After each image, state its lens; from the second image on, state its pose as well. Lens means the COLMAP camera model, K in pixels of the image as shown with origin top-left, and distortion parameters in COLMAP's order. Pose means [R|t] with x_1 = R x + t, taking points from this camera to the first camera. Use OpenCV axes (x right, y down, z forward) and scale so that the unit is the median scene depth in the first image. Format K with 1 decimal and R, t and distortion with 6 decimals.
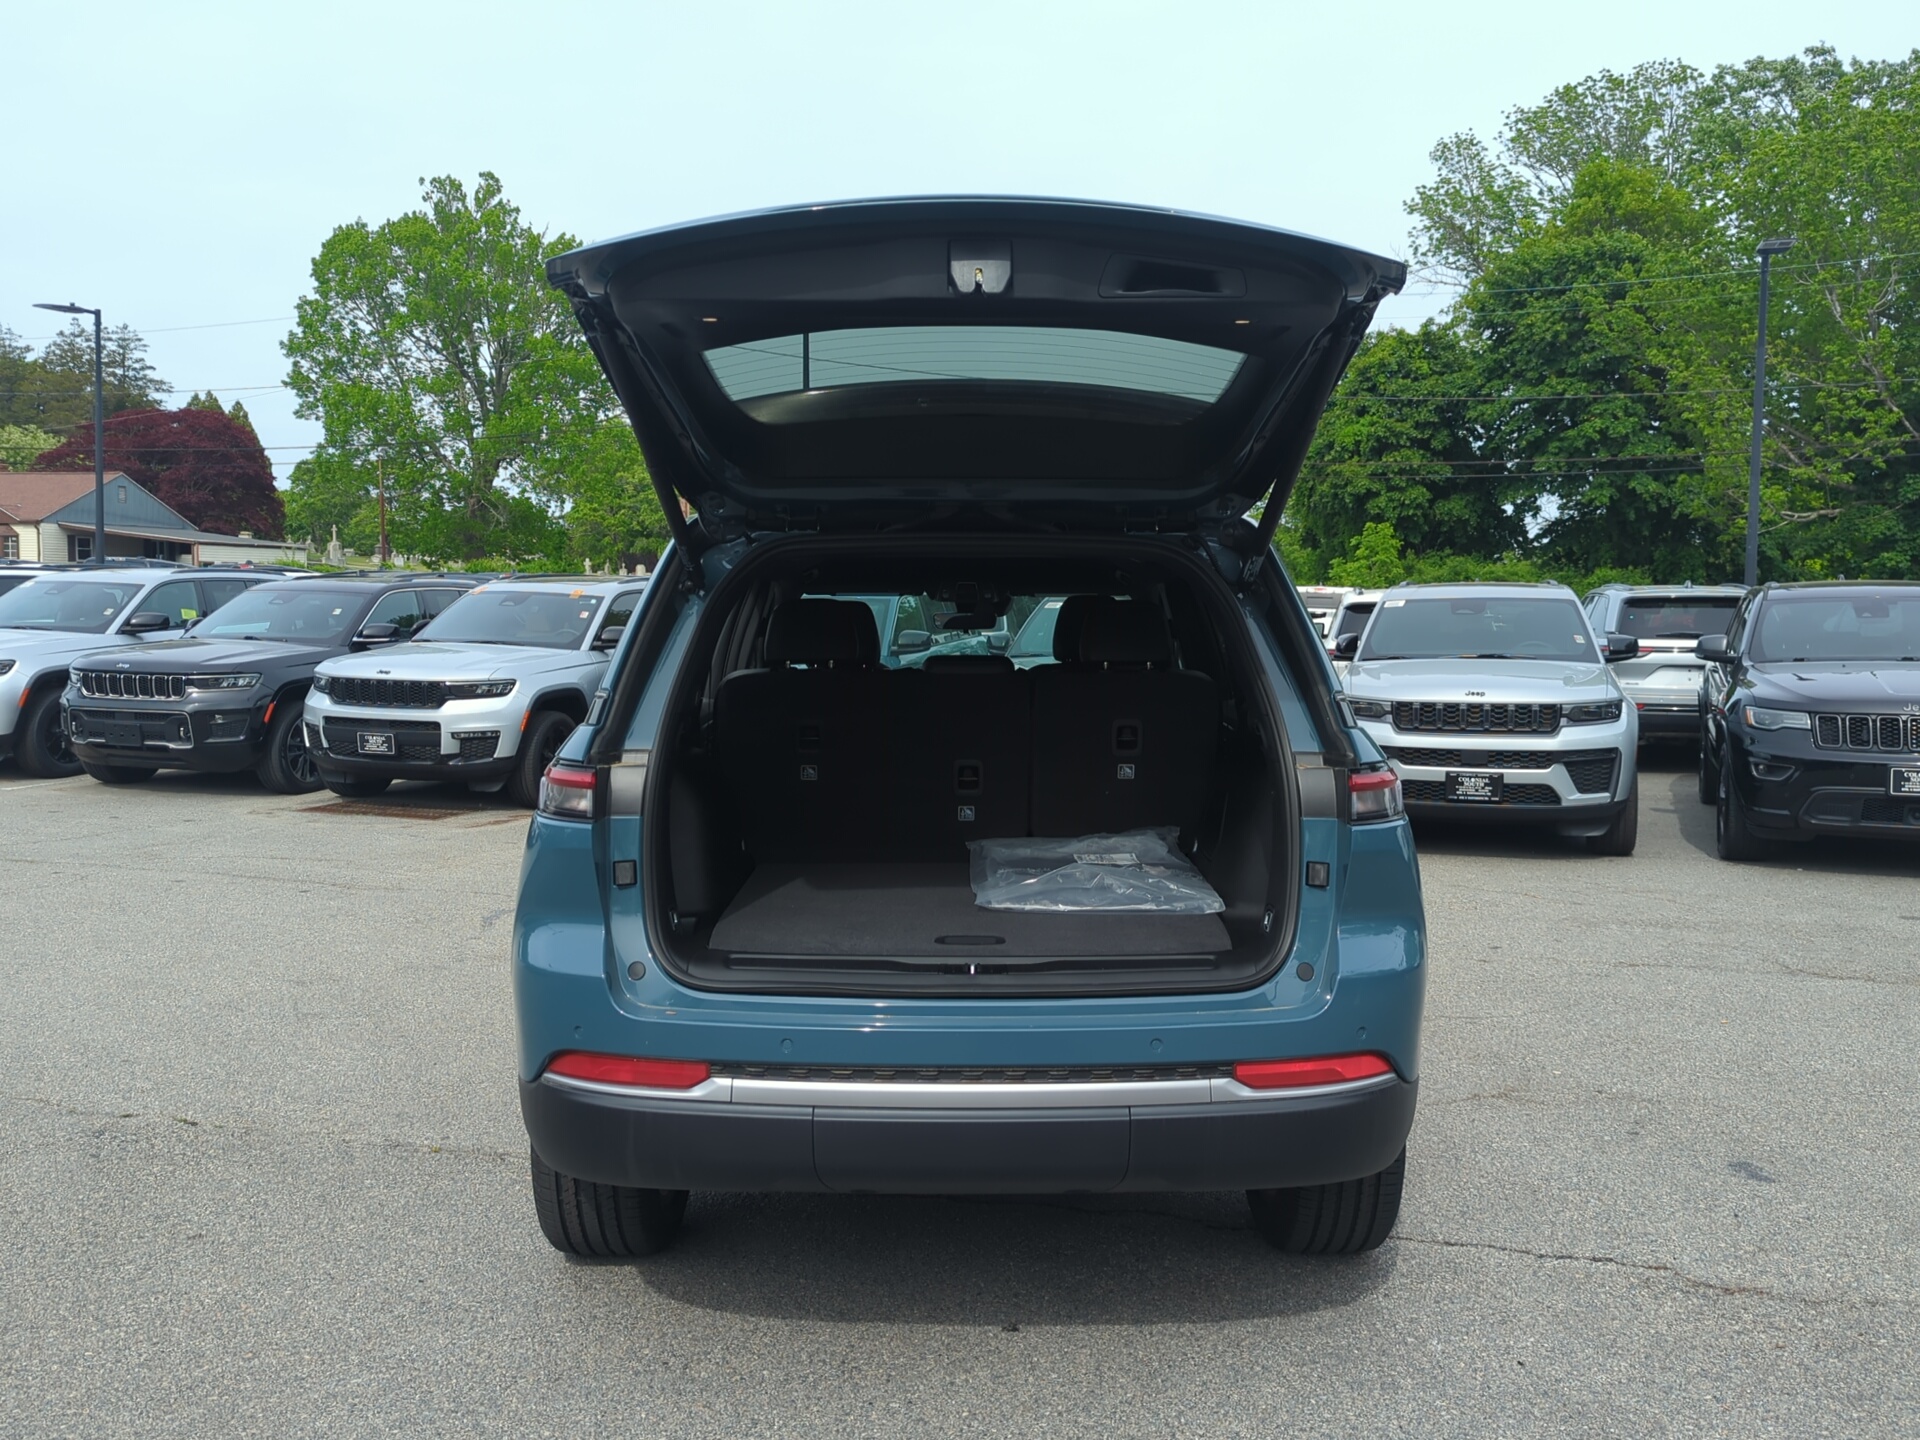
lens RADIAL K [[1562.8, 0, 971.0], [0, 1562.8, 711.2], [0, 0, 1]] dist [0.058264, -0.057211]
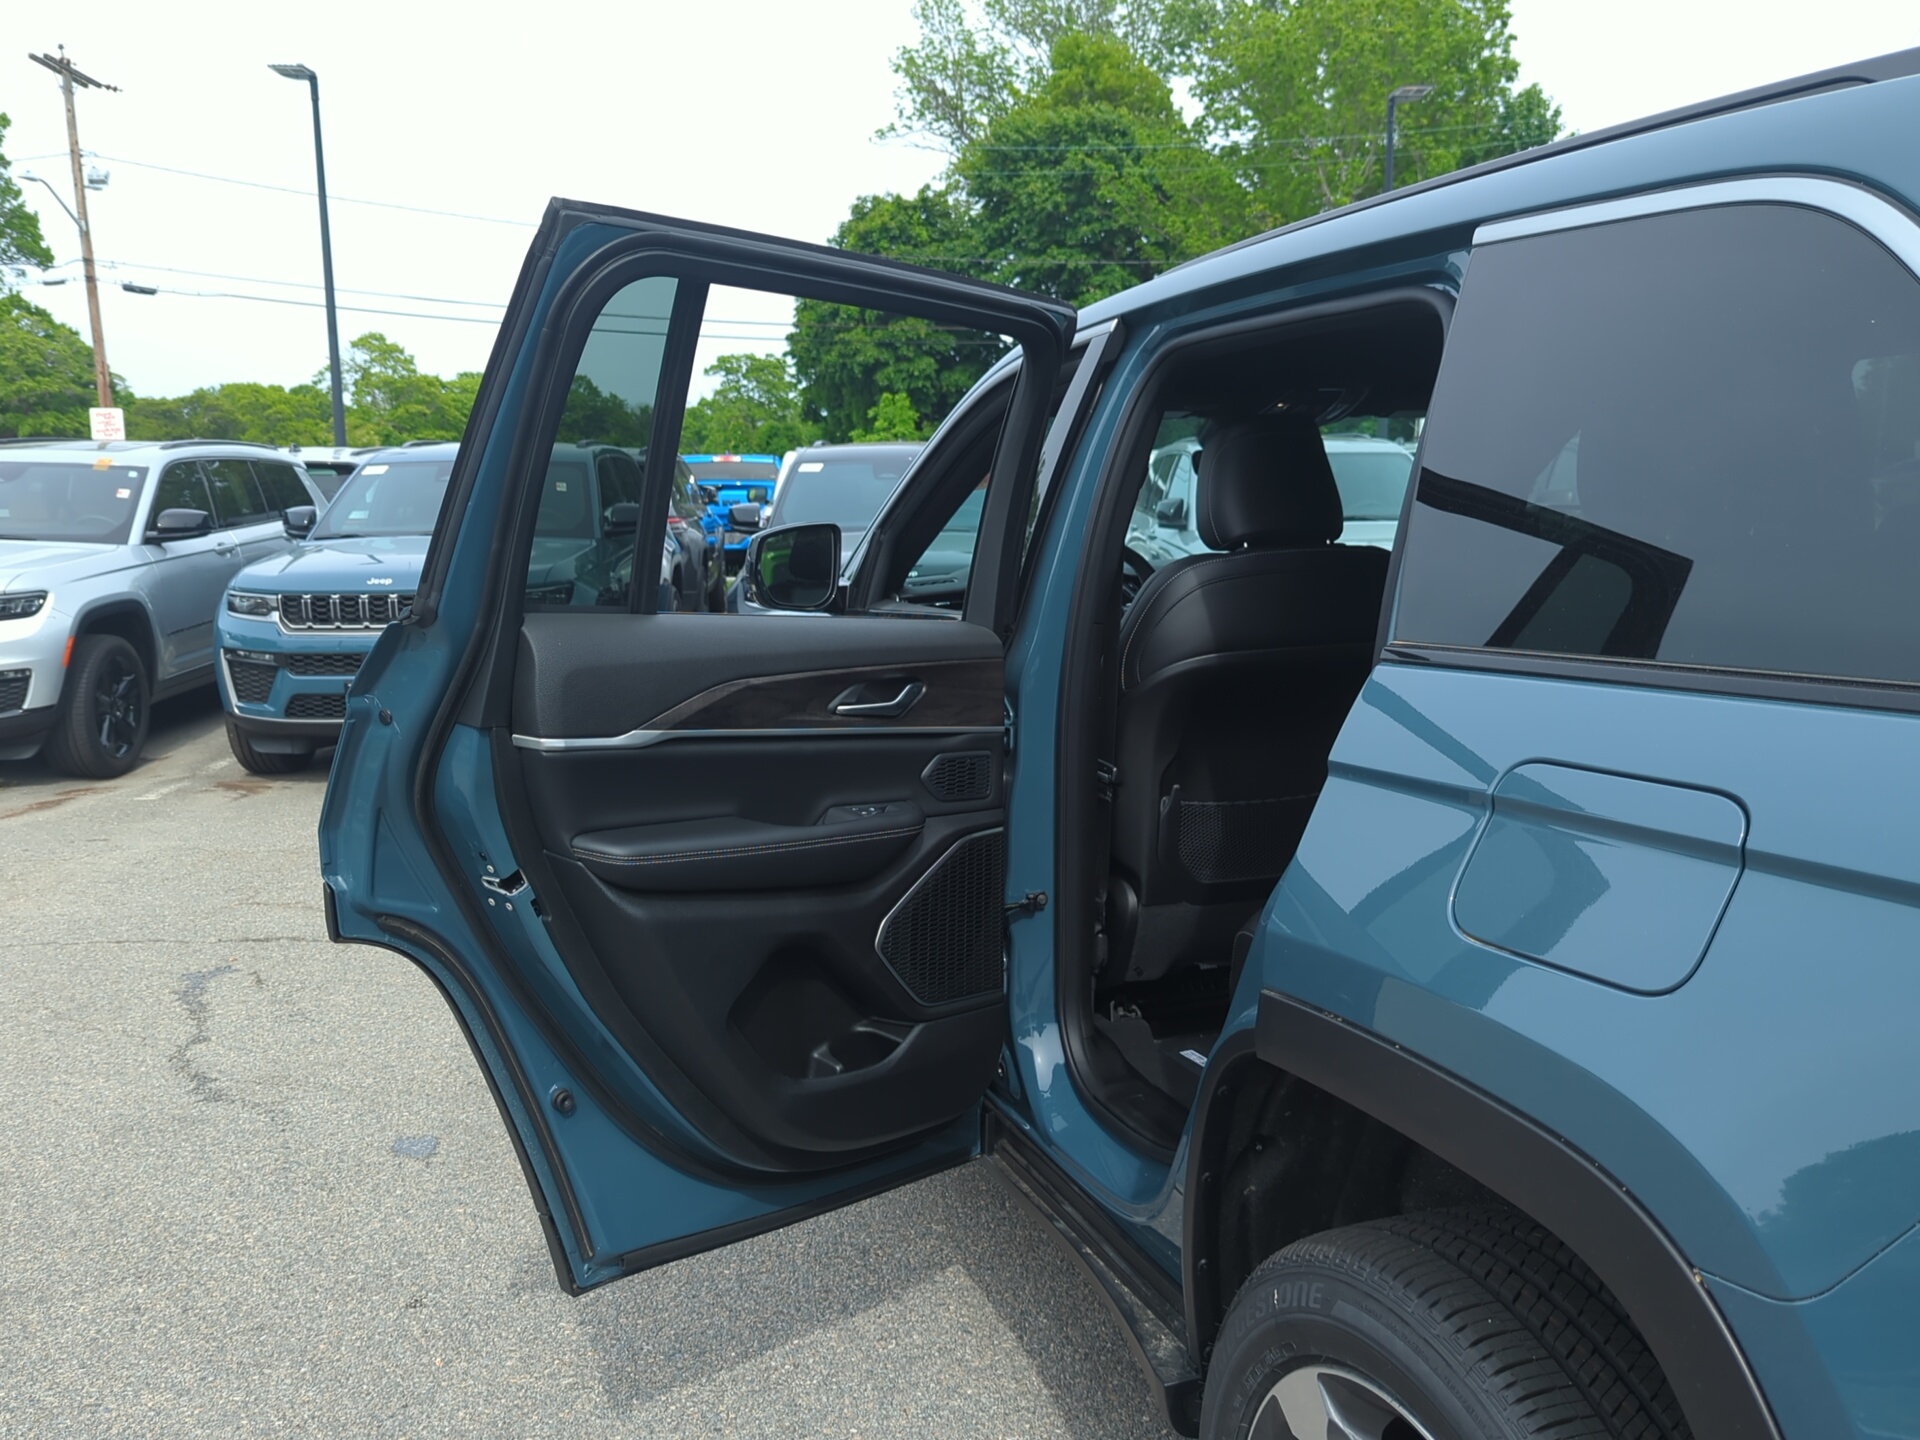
lens RADIAL K [[1554.9, 0, 978.7], [0, 1554.9, 711.7], [0, 0, 1]] dist [0.062347, -0.066999]
pose [[0.939431, -0.069021, 0.335717, -0.036676], [0.042802, 0.995471, 0.084890, -0.002238], [-0.340056, -0.065379, 0.938130, 0.058134]]
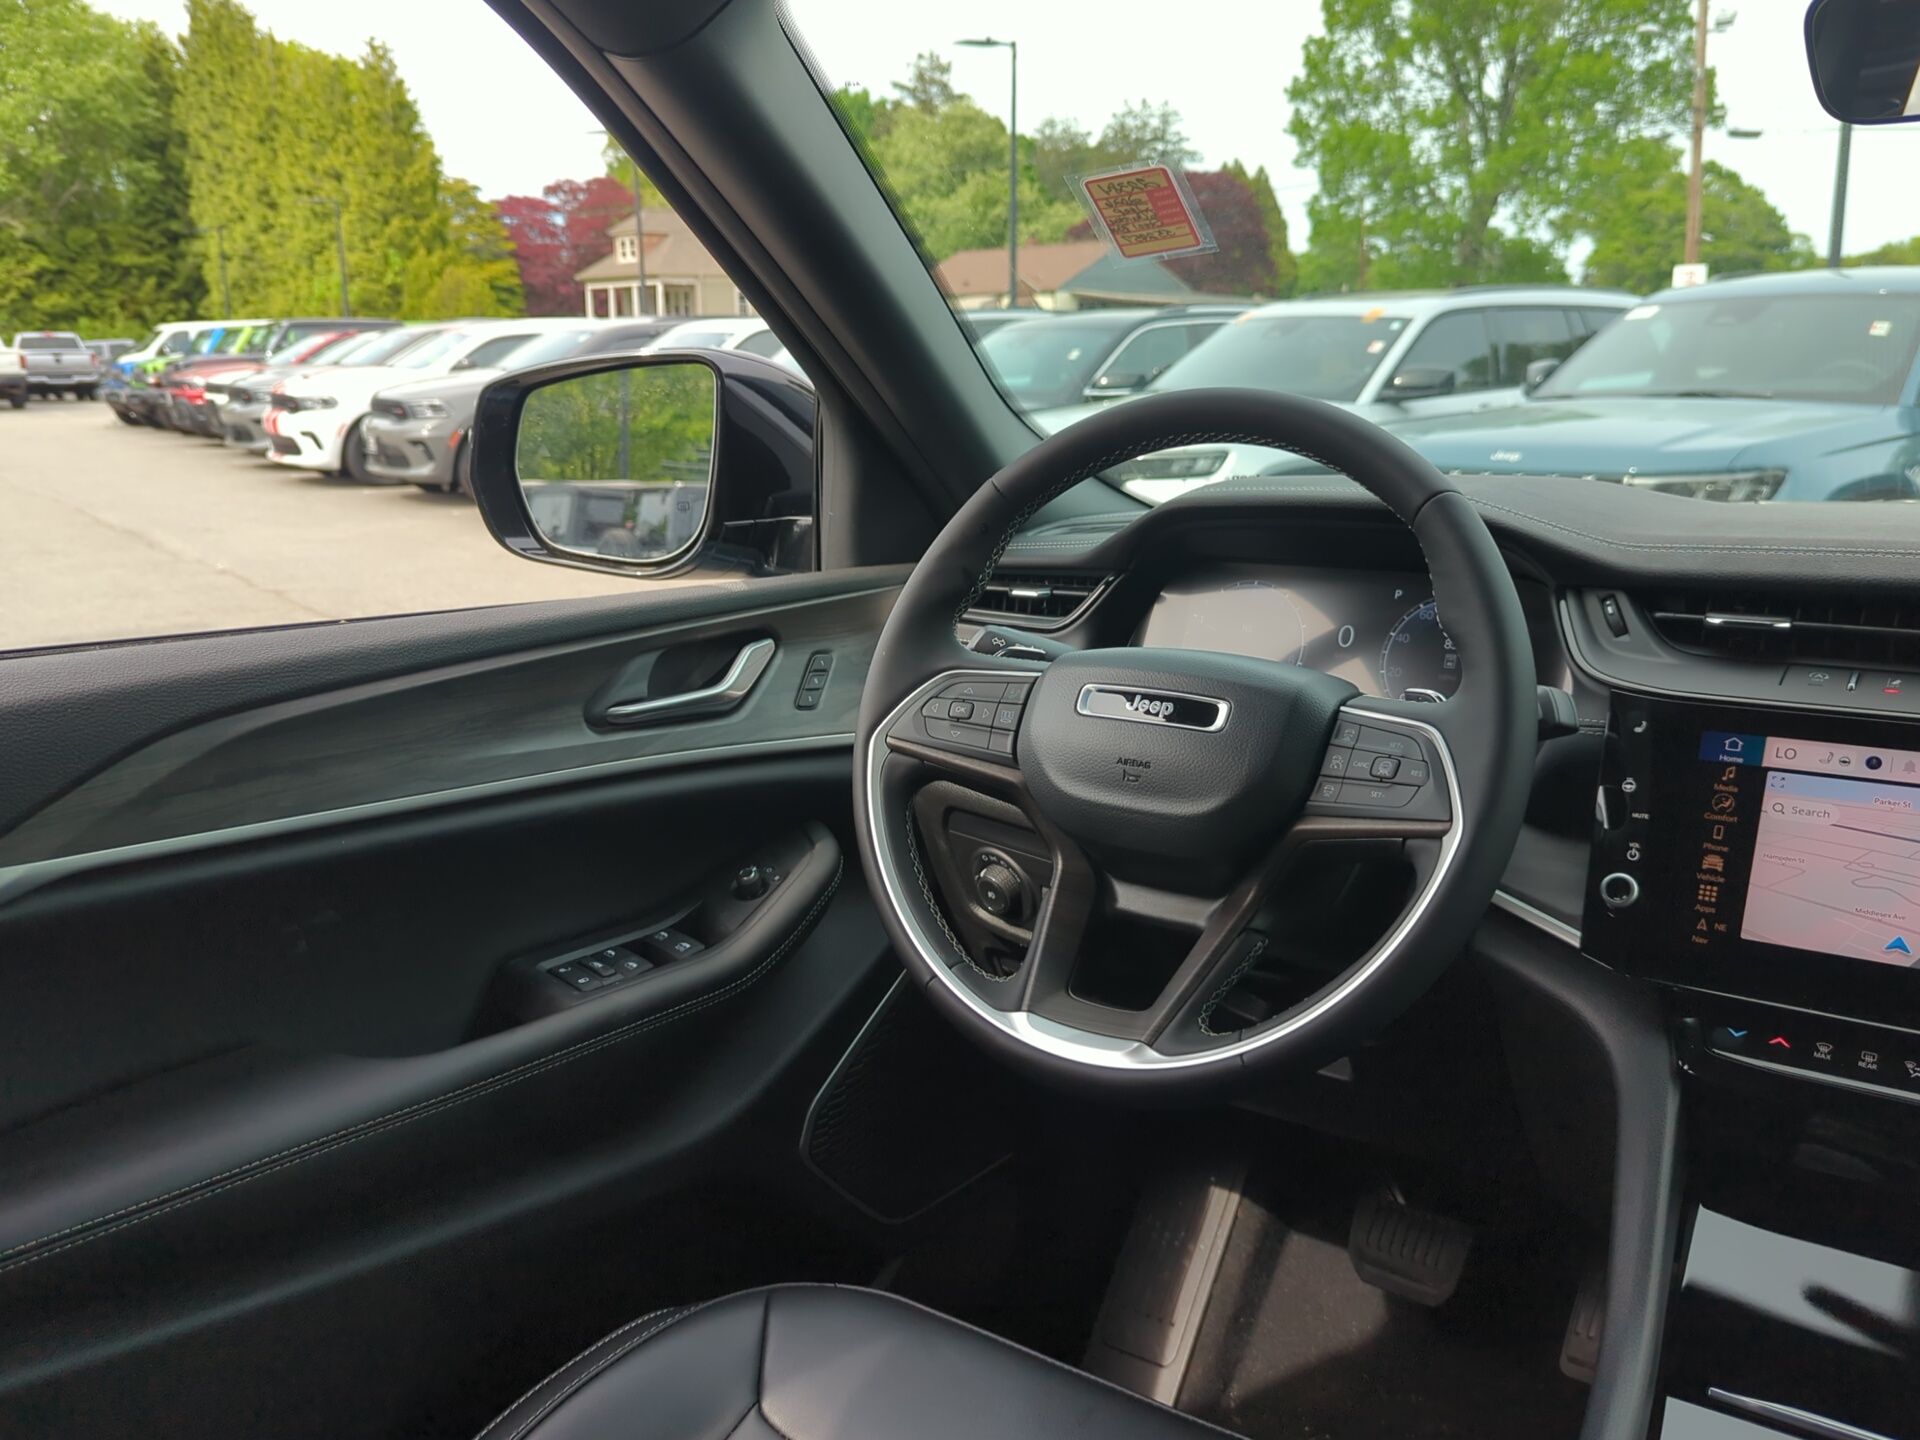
lens RADIAL K [[1562.8, 0, 978.5], [0, 1562.8, 703.0], [0, 0, 1]] dist [0.058264, -0.057211]
pose [[0.816986, 0.101942, -0.567575, -0.000257], [-0.019270, 0.988527, 0.149812, -0.003108], [0.576336, -0.111457, 0.809577, 0.104218]]
